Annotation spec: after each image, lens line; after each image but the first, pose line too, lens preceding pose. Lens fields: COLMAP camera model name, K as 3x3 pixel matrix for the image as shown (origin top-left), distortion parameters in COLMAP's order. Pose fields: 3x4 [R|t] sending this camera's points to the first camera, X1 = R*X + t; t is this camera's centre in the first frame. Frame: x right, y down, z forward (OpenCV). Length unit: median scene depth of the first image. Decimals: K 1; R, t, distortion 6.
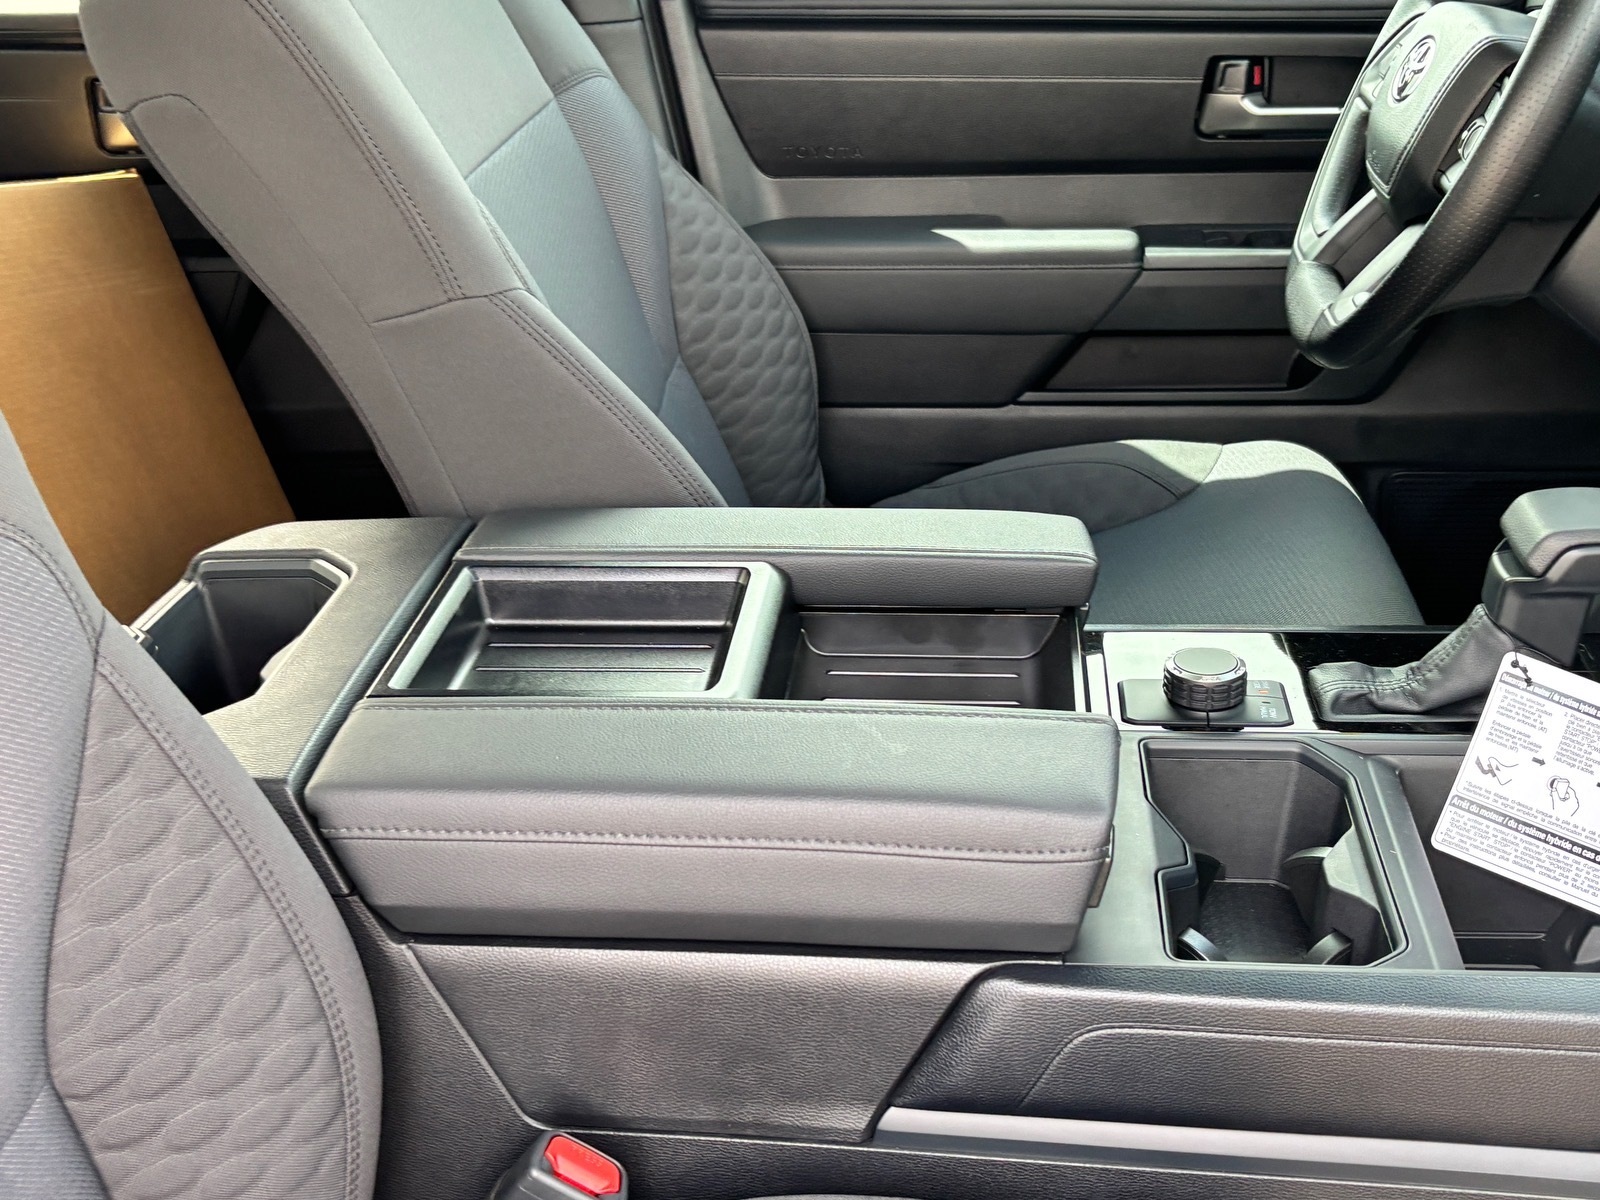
lens RADIAL K [[1877.7, 0, 800.0], [0, 1877.7, 600.0], [0, 0, 1]] dist [0.111266, -0.482629]
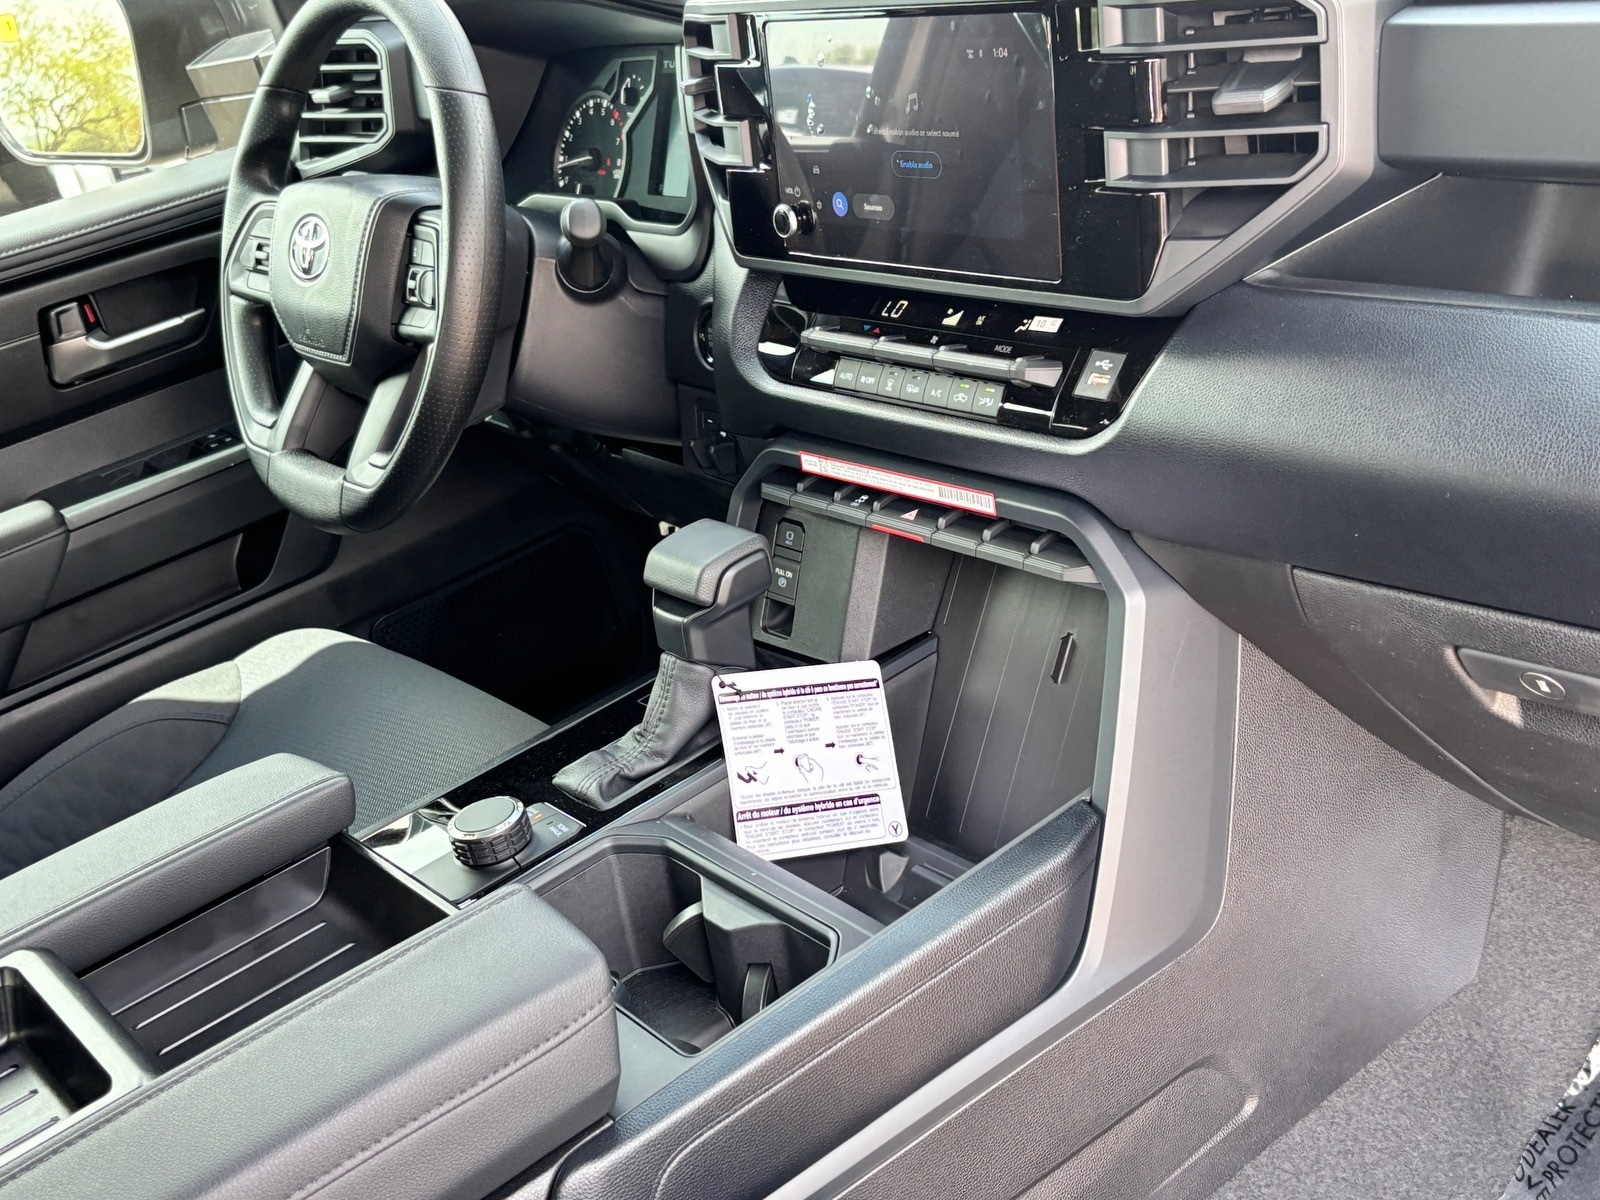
lens RADIAL K [[1851.5, 0, 801.7], [0, 1851.5, 569.9], [0, 0, 1]] dist [0.174037, -0.627421]
pose [[0.695243, -0.381223, 0.609349, -0.237119], [0.449766, 0.892017, 0.044901, -0.055710], [-0.560667, 0.242848, 0.791630, 0.078197]]
